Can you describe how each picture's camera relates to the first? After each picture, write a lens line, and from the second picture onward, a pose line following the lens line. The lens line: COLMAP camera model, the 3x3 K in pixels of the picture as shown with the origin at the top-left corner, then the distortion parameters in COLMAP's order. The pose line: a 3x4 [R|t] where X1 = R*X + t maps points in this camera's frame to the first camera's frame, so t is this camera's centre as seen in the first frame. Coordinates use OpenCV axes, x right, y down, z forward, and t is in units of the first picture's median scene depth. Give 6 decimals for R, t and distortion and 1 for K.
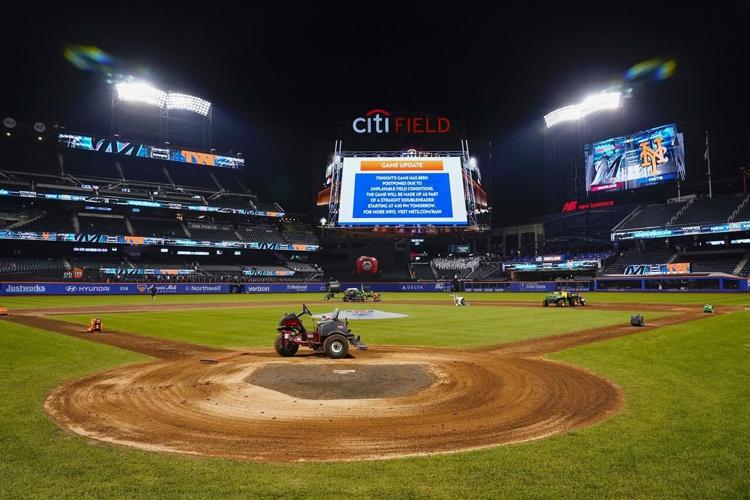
lens RADIAL K [[516.9, 0, 375.0], [0, 516.9, 250.0], [0, 0, 1]] dist [-0.009492, -0.001820]
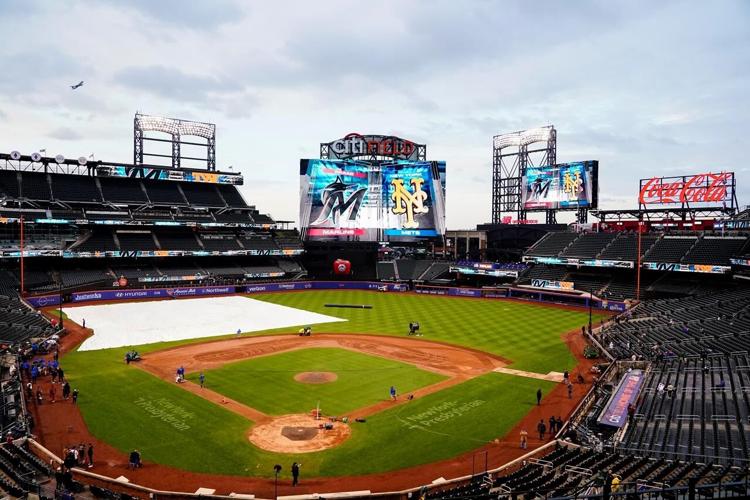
lens RADIAL K [[516.9, 0, 375.0], [0, 516.9, 250.0], [0, 0, 1]] dist [-0.009492, -0.001820]
pose [[0.999564, 0.016933, 0.024175, 0.030279], [-0.019215, 0.995048, 0.097523, -0.121056], [-0.022404, -0.097945, 0.994940, -0.227301]]
